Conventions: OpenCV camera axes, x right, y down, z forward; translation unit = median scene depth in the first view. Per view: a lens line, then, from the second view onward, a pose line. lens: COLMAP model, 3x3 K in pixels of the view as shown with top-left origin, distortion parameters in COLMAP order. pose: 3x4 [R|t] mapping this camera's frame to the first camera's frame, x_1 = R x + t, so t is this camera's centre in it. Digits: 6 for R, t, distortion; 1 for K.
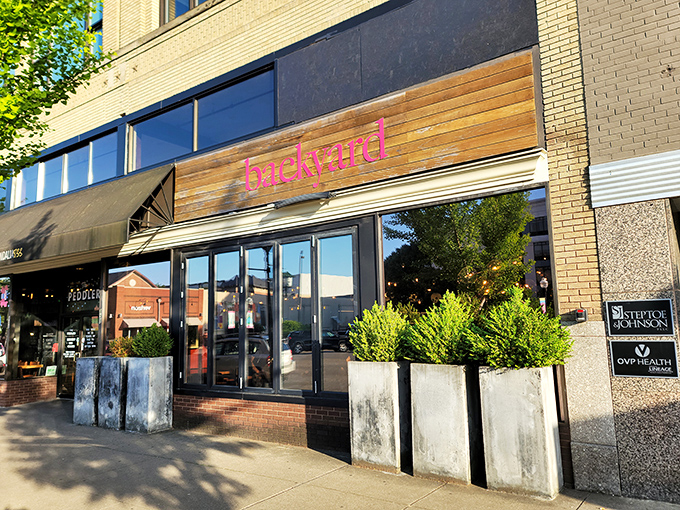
lens RADIAL K [[501.3, 0, 340.0], [0, 501.3, 255.0], [0, 0, 1]] dist [-0.000827, -0.000136]
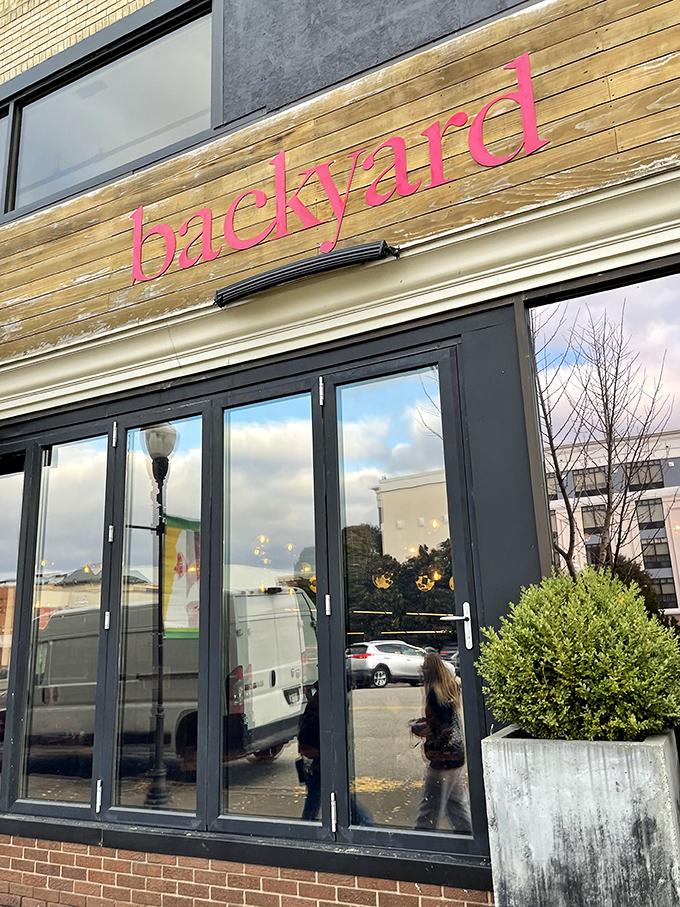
lens RADIAL K [[741.3, 0, 340.0], [0, 741.3, 453.5], [0, 0, 1]] dist [0.004150, 0.002144]
pose [[0.992230, 0.019699, 0.122849, -0.106585], [-0.003521, 0.991437, -0.130539, 0.087099], [-0.124369, 0.129092, 0.983803, 0.479508]]
